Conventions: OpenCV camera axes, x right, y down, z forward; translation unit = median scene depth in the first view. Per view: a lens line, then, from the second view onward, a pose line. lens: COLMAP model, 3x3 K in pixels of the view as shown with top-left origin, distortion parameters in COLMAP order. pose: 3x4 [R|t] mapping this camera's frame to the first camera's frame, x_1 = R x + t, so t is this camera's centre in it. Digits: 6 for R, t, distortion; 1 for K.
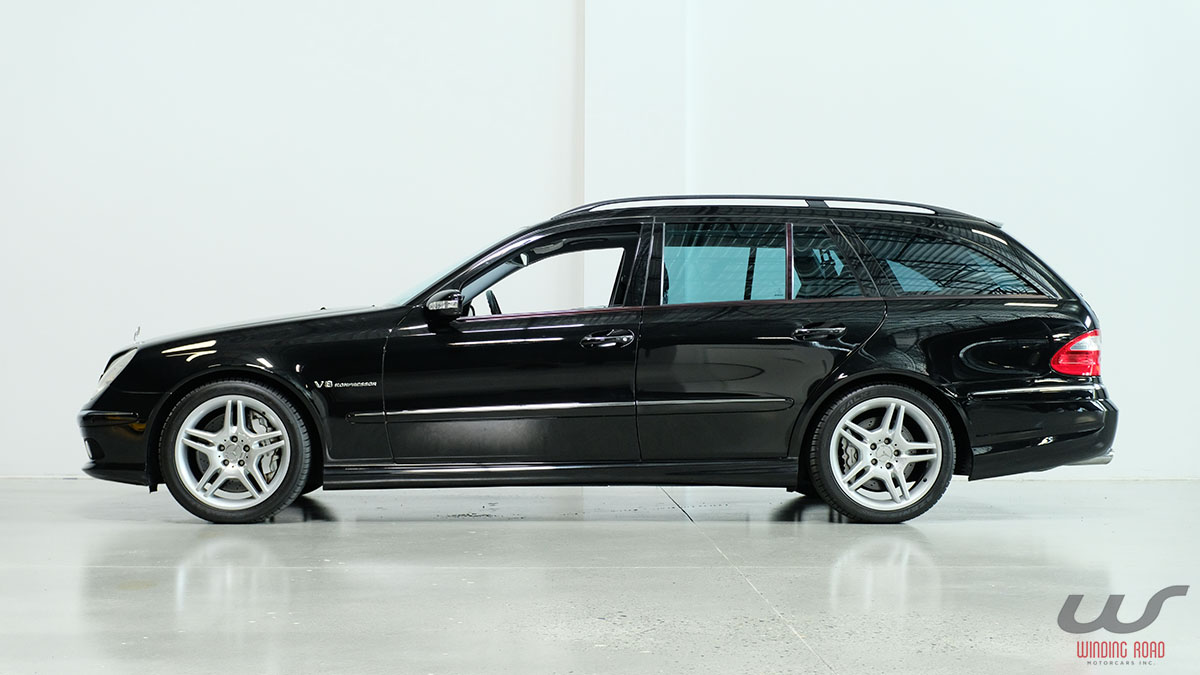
lens RADIAL K [[1923.7, 0, 591.2], [0, 1923.7, 331.2], [0, 0, 1]] dist [-0.038170, 0.000000]
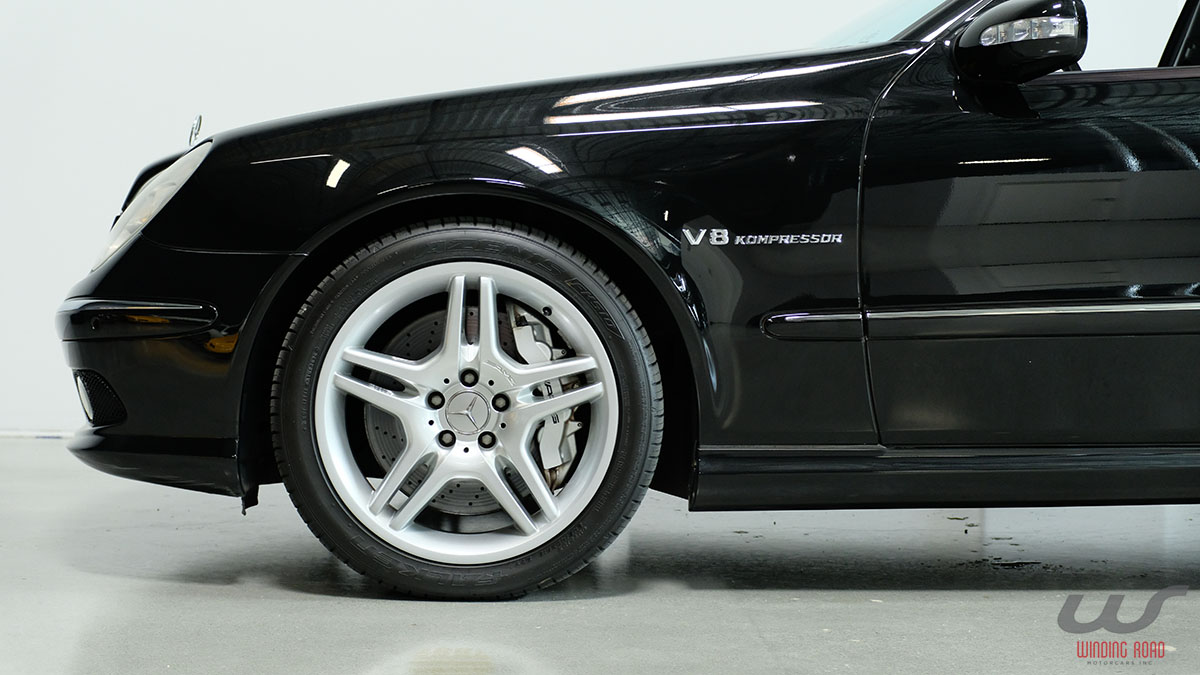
lens RADIAL K [[1923.7, 0, 610.3], [0, 1923.7, 342.8], [0, 0, 1]] dist [-0.038170, 0.000000]
pose [[0.999774, 0.013184, 0.016652, -0.164239], [-0.014067, 0.998438, 0.054074, 0.028171], [-0.015913, -0.054296, 0.998398, 0.618140]]
